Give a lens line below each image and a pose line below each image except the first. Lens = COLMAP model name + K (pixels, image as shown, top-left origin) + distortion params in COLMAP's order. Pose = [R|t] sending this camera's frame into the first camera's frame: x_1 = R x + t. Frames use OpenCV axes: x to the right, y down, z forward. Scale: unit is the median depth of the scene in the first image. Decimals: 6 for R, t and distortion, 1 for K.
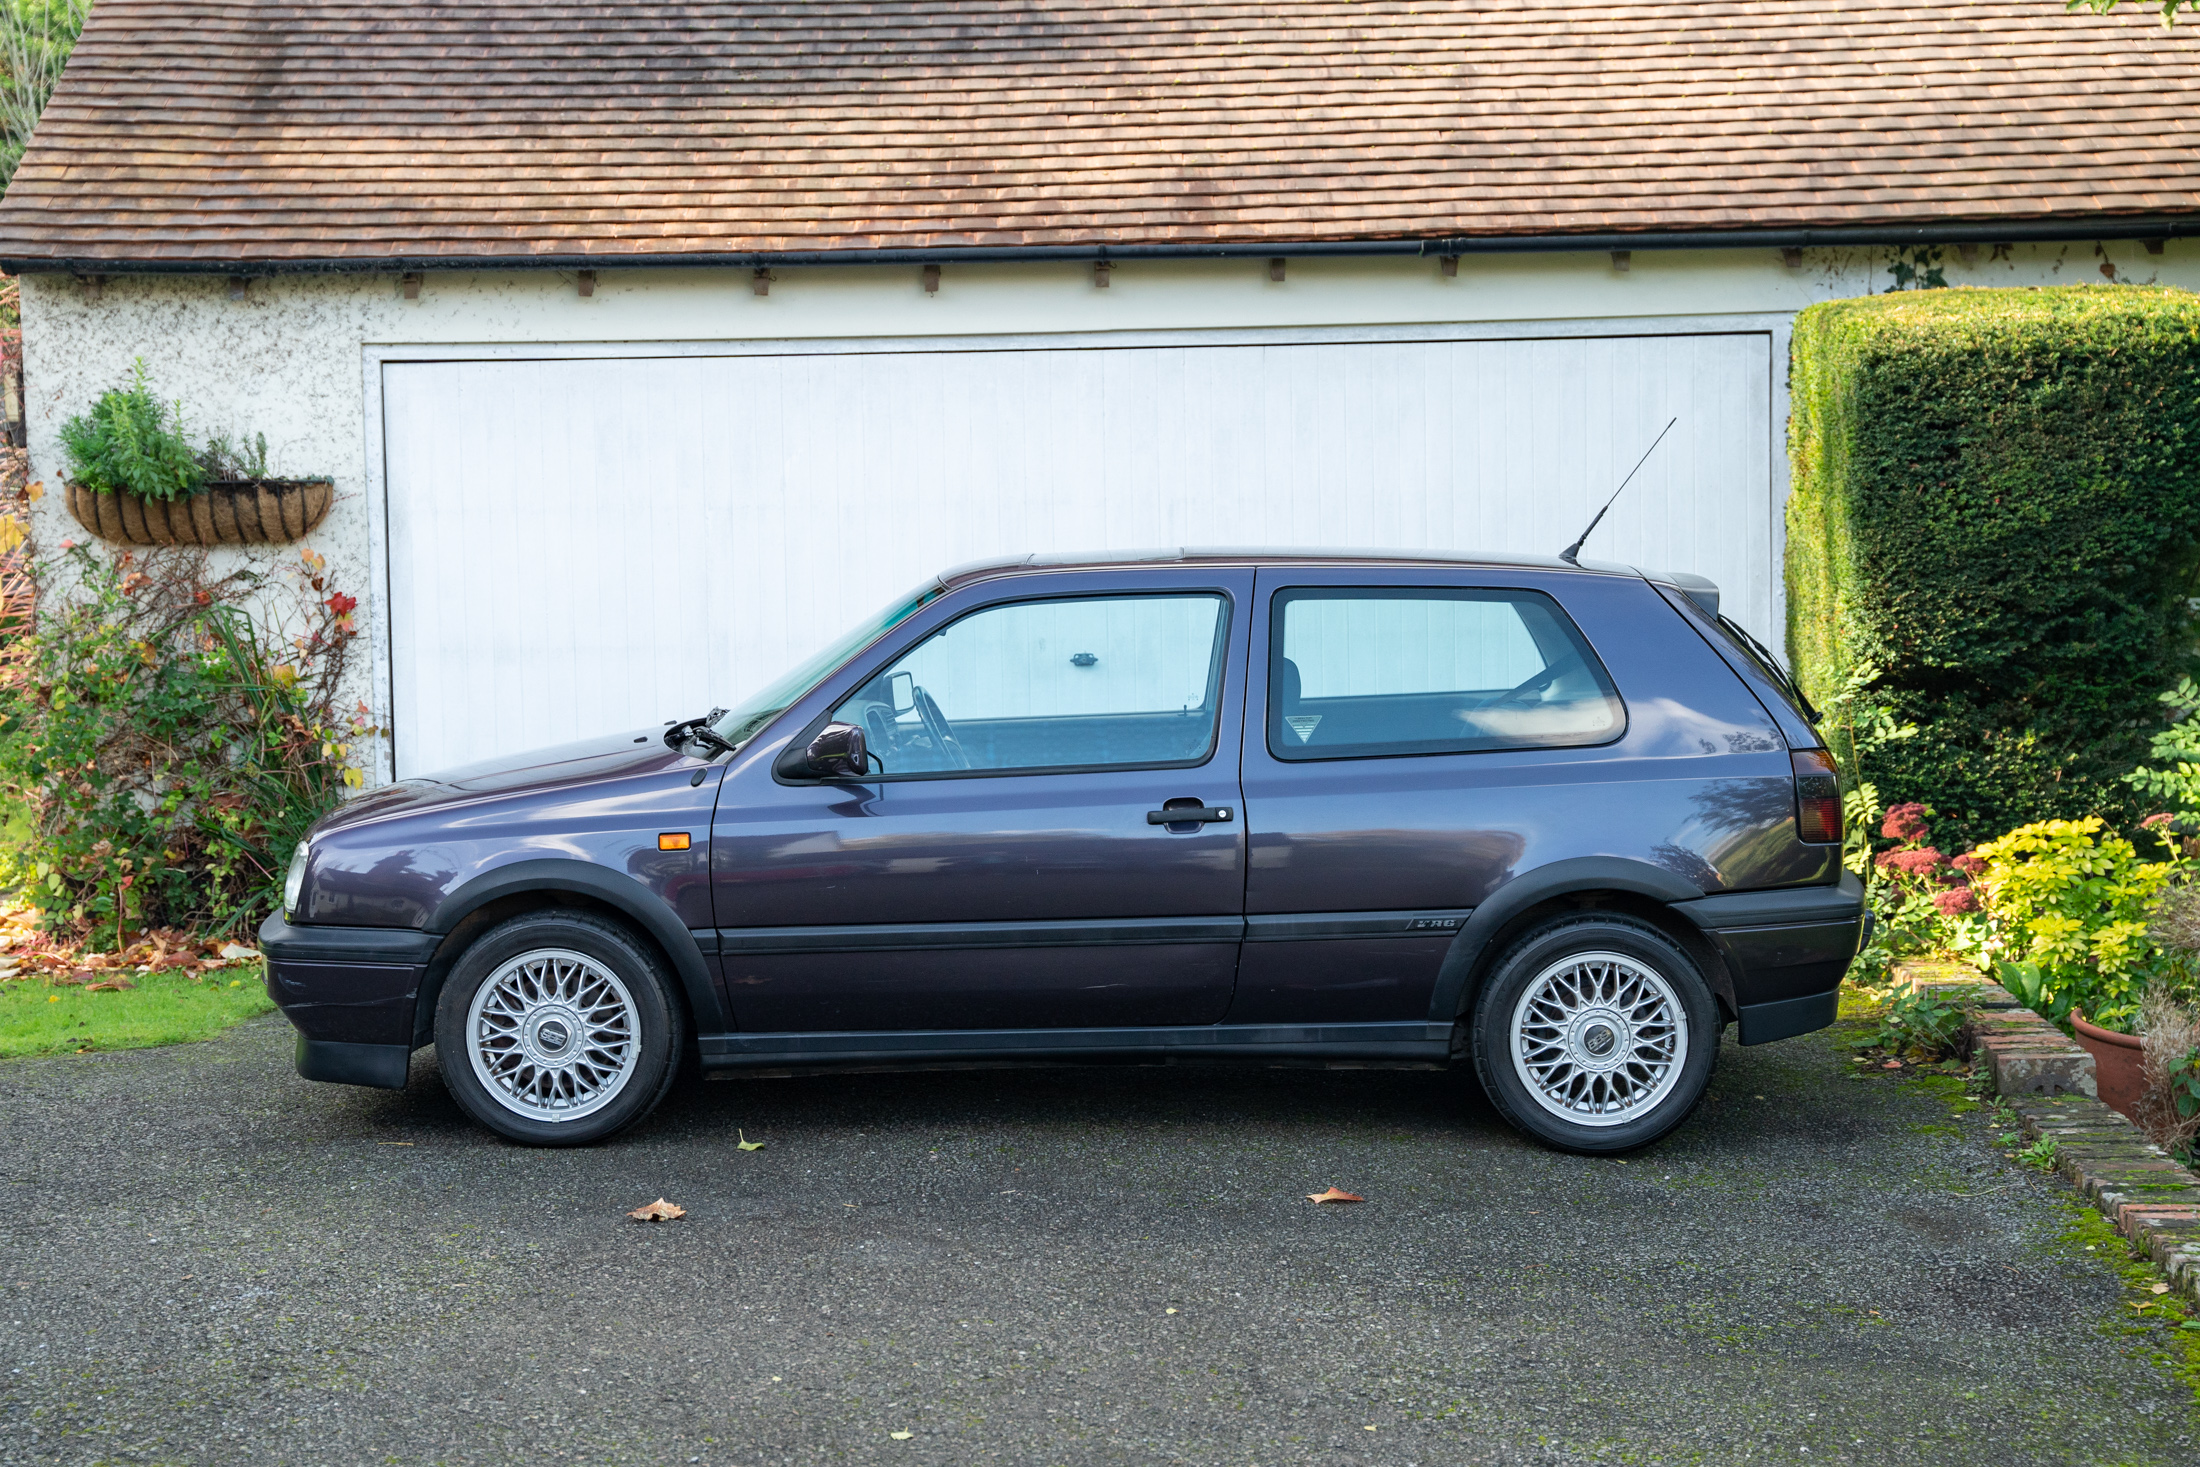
lens RADIAL K [[3400.3, 0, 1090.4], [0, 3400.3, 712.4], [0, 0, 1]] dist [0.033456, 0.522307]
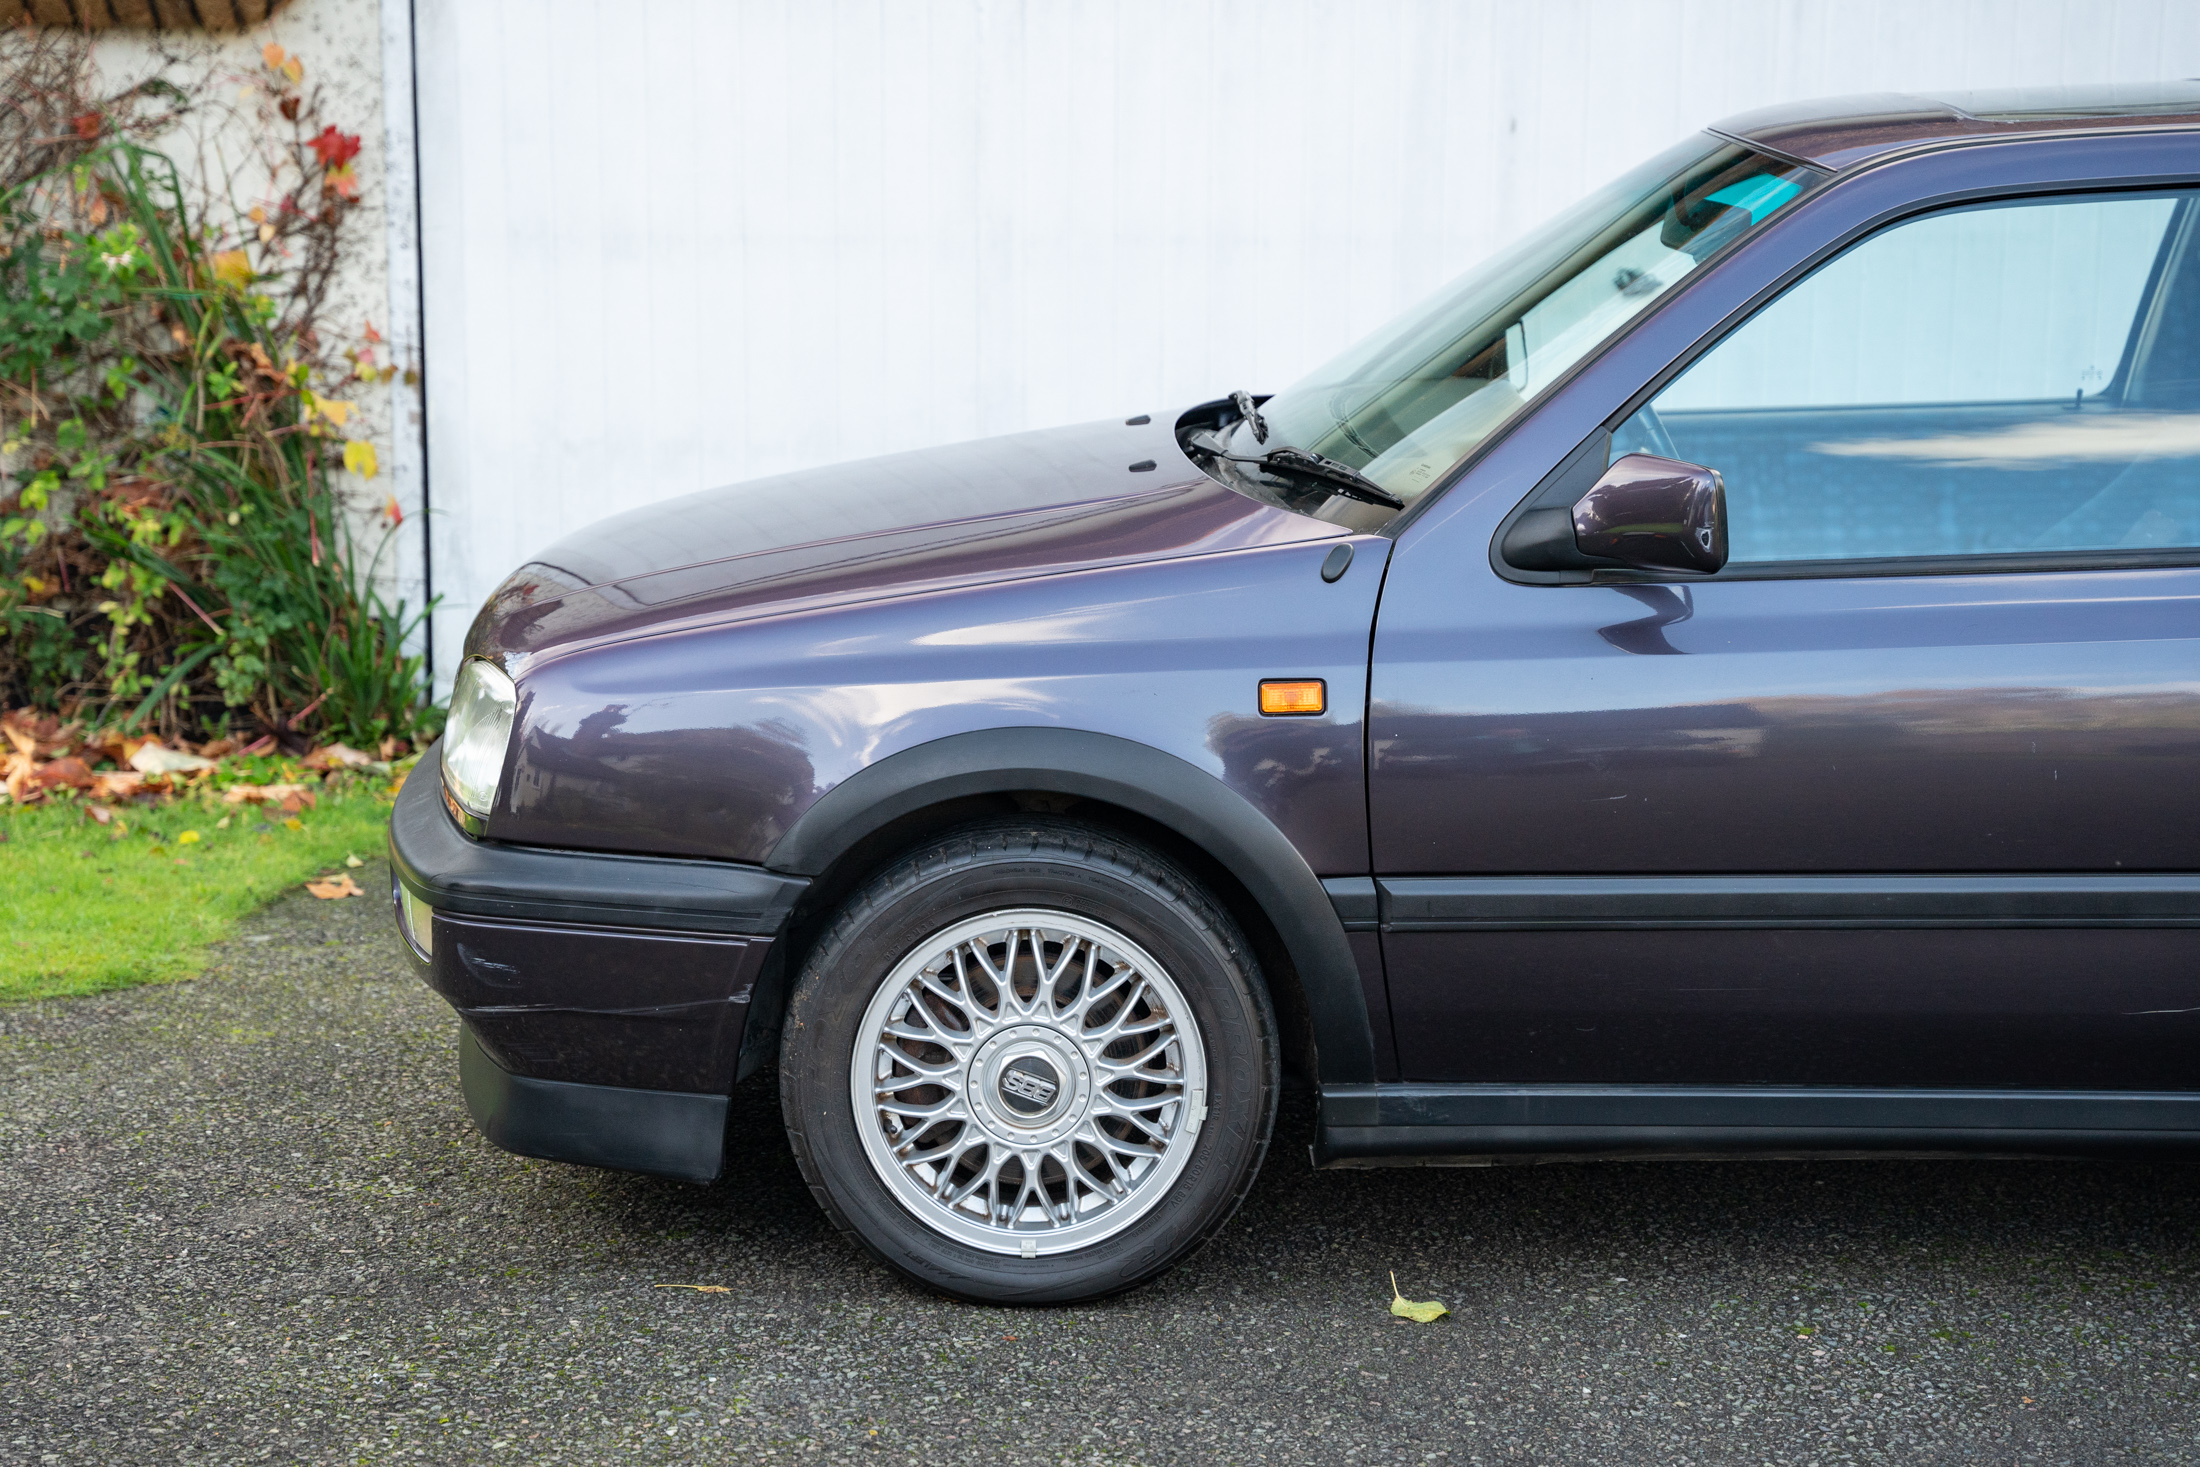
lens RADIAL K [[4317.4, 0, 1100.0], [0, 4317.4, 733.5], [0, 0, 1]] dist [0.258329, 0.410937]
pose [[0.999253, 0.016491, 0.034954, -0.117797], [-0.020135, 0.994095, 0.106632, -0.015097], [-0.032990, -0.107257, 0.993684, 0.267989]]
